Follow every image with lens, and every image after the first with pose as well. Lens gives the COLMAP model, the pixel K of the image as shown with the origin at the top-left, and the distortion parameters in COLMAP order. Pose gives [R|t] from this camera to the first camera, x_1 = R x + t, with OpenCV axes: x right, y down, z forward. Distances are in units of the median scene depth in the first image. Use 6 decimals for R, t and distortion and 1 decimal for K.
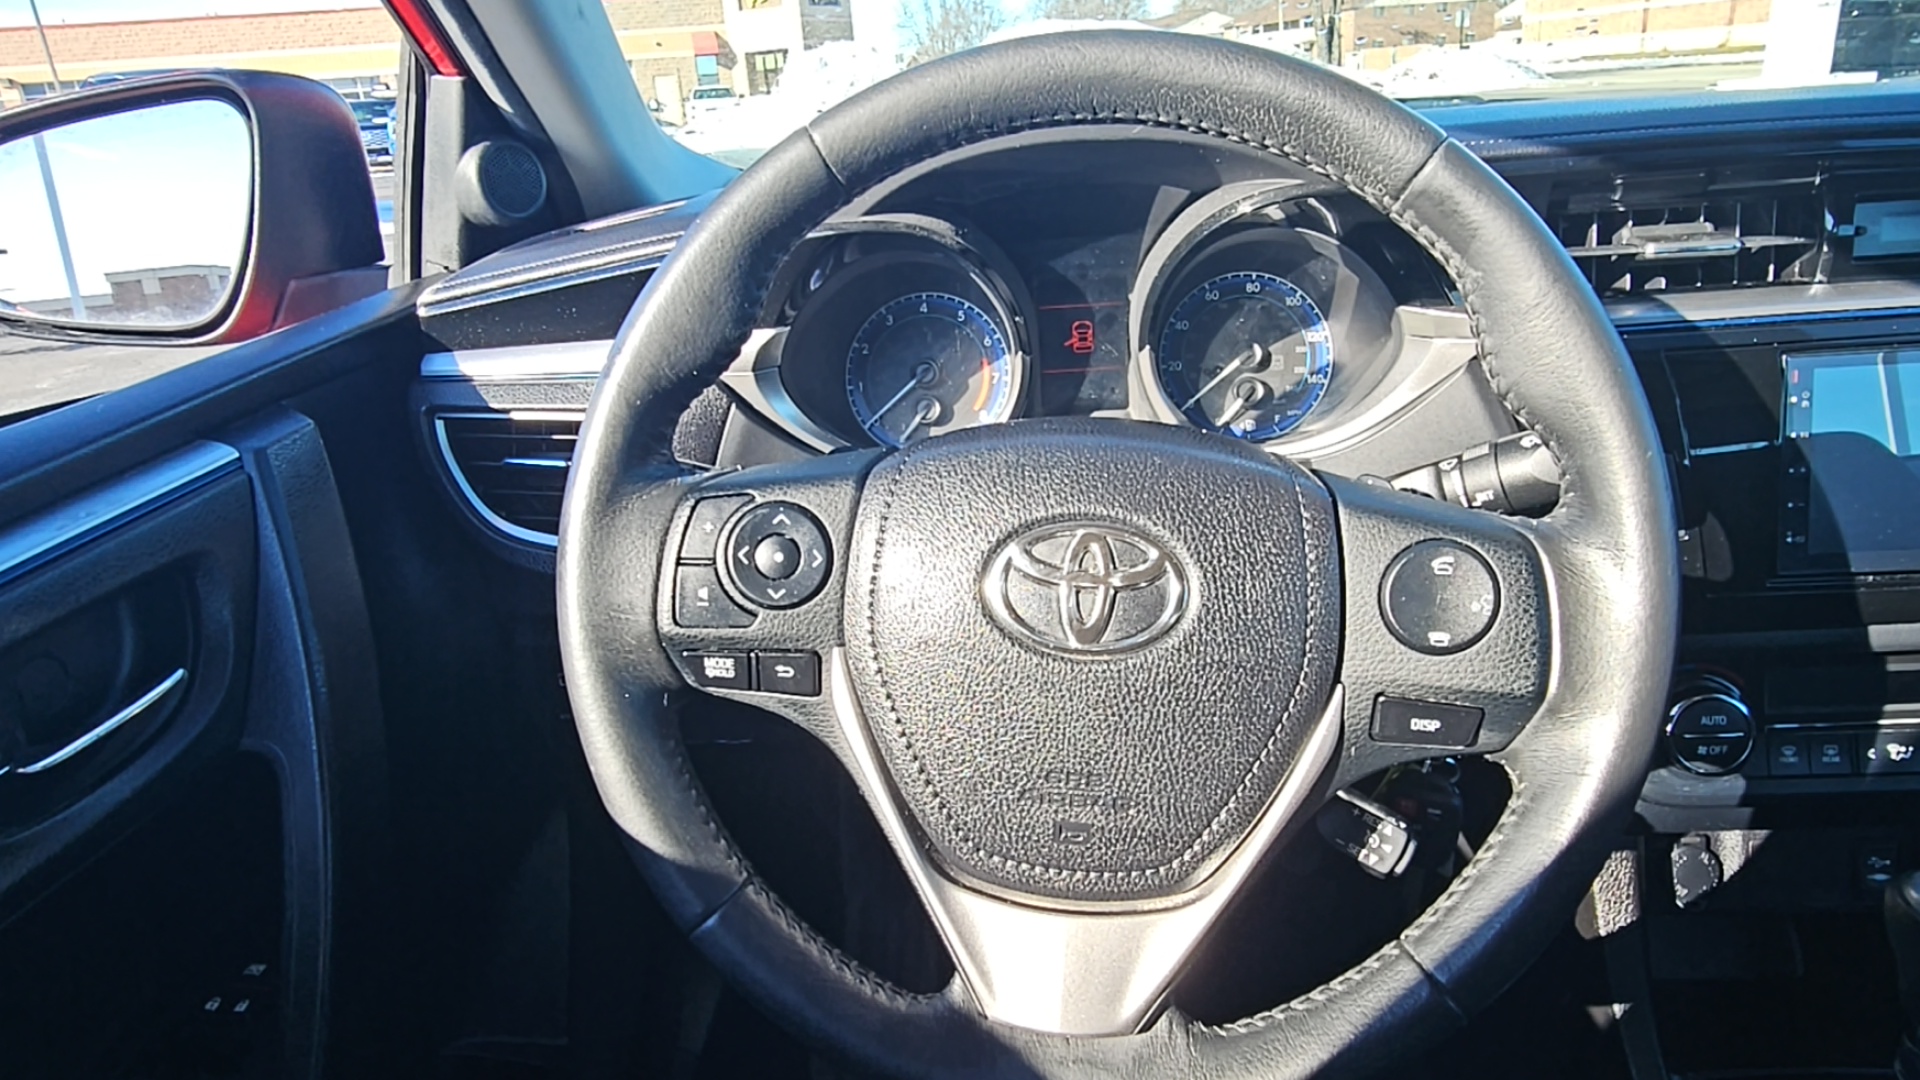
lens RADIAL K [[1215.3, 0, 975.0], [0, 1215.3, 565.2], [0, 0, 1]] dist [0.005324, -0.004557]
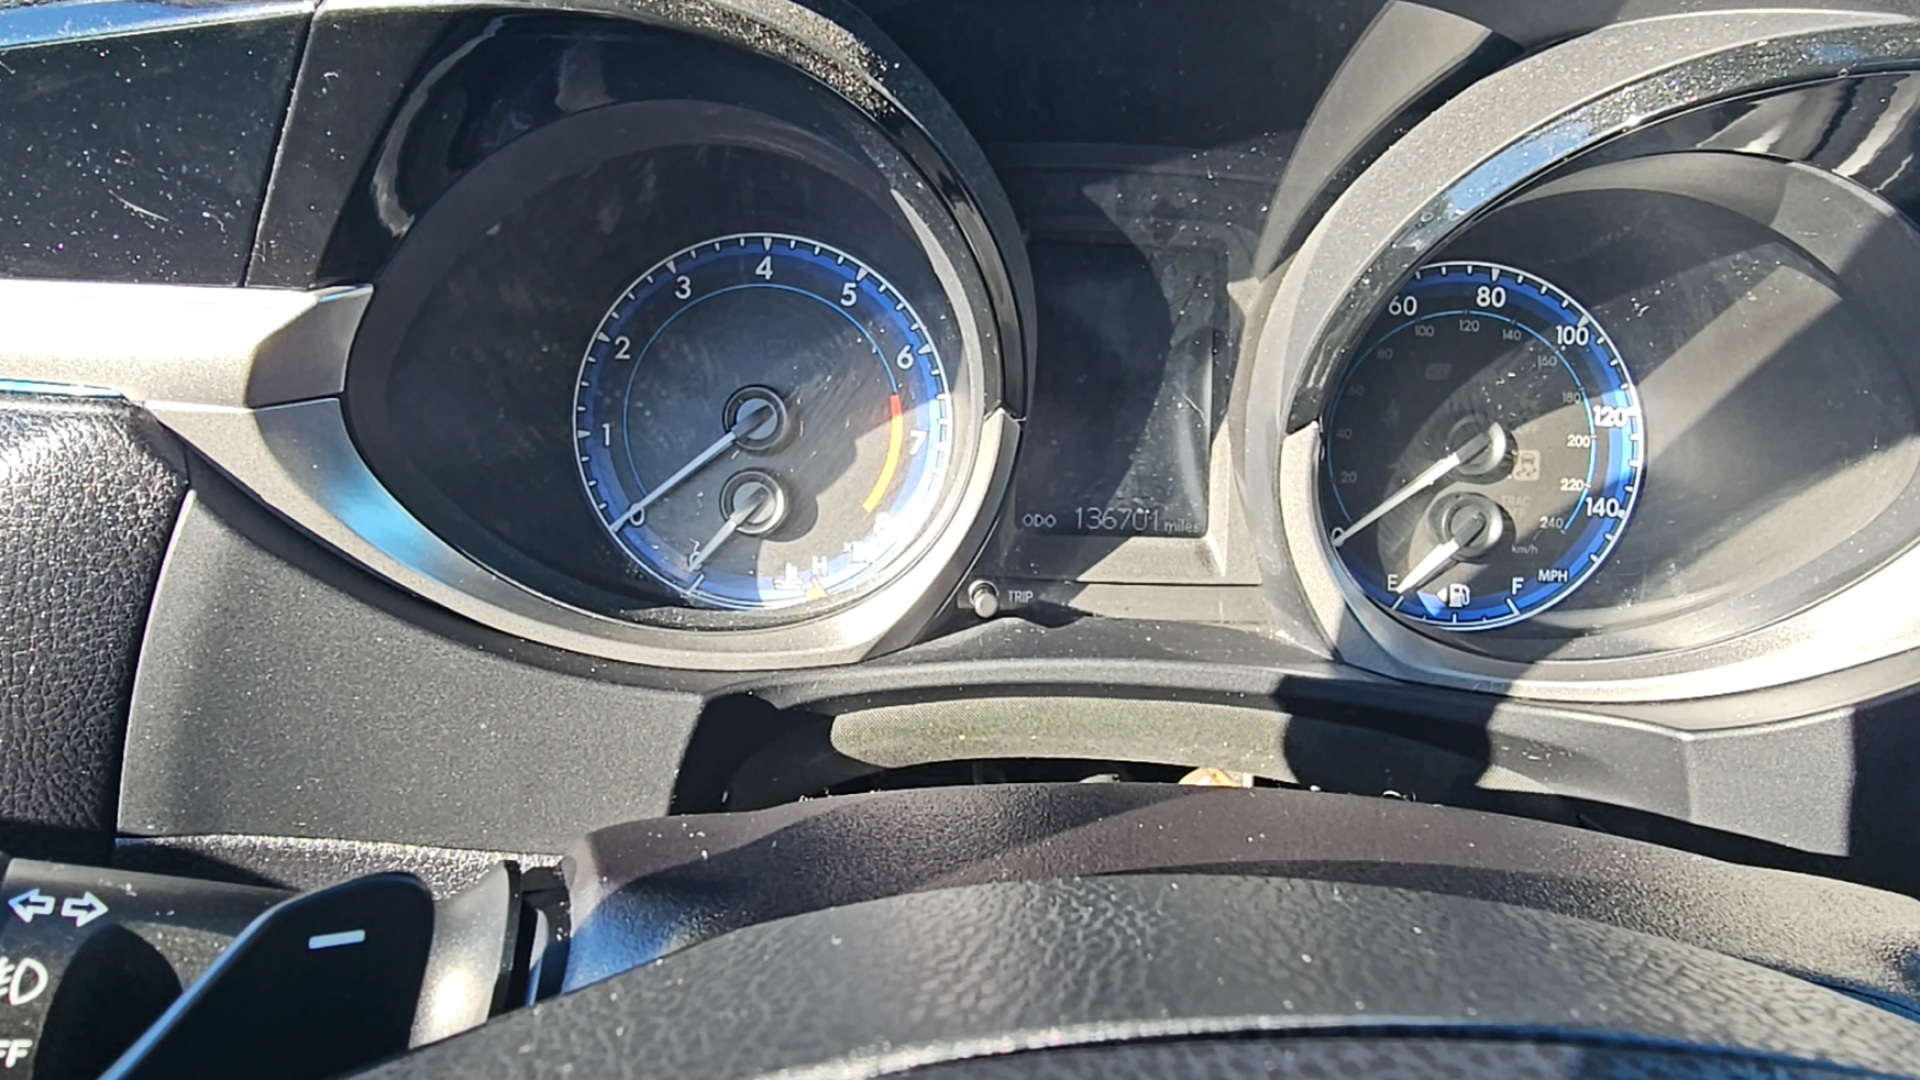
lens RADIAL K [[1215.3, 0, 975.0], [0, 1215.3, 565.2], [0, 0, 1]] dist [0.005324, -0.004557]
pose [[0.989649, 0.068980, 0.125846, -0.023693], [-0.074411, 0.996466, 0.038966, -0.204649], [-0.122714, -0.047927, 0.991284, 0.882485]]
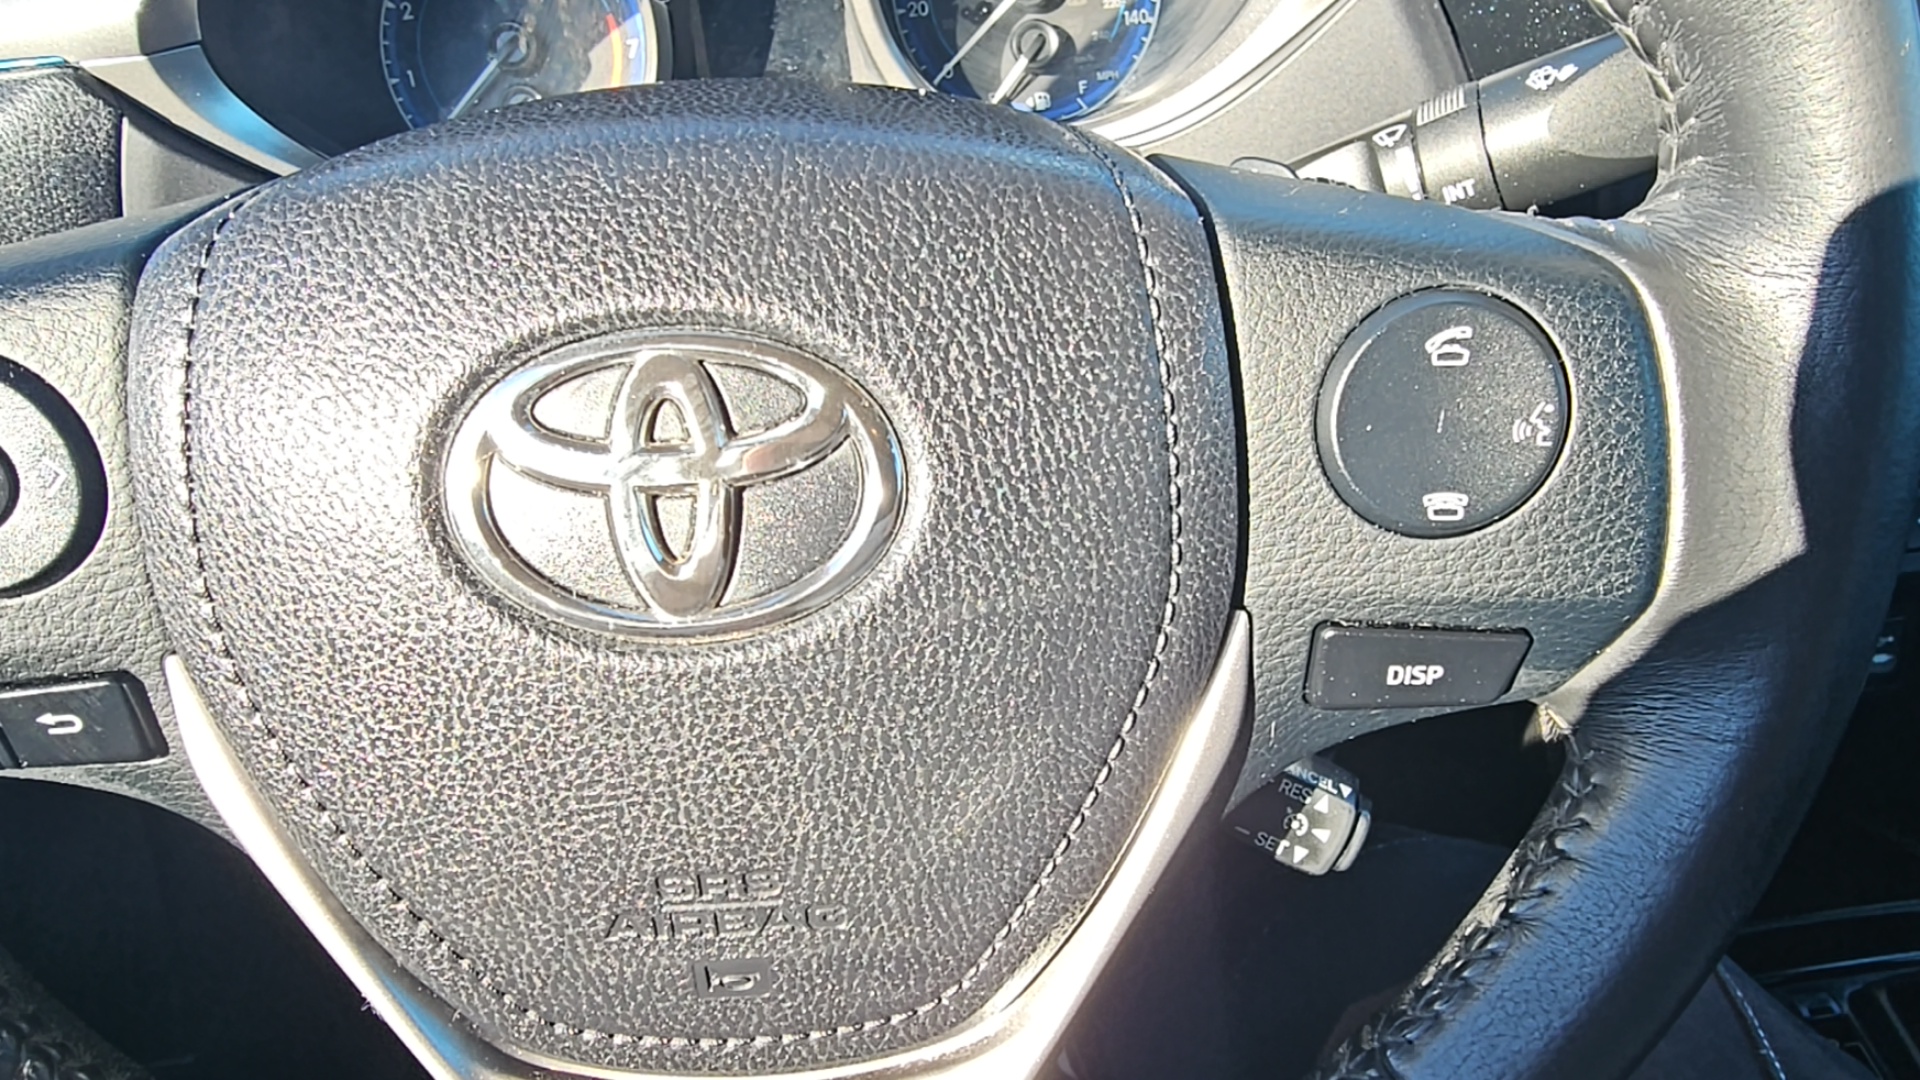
lens RADIAL K [[1221.4, 0, 975.9], [0, 1221.4, 561.2], [0, 0, 1]] dist [0.006003, -0.005689]
pose [[0.984748, -0.128553, 0.117238, 0.132568], [0.100691, 0.970620, 0.218536, -0.036553], [-0.141887, -0.203398, 0.968761, 0.514871]]
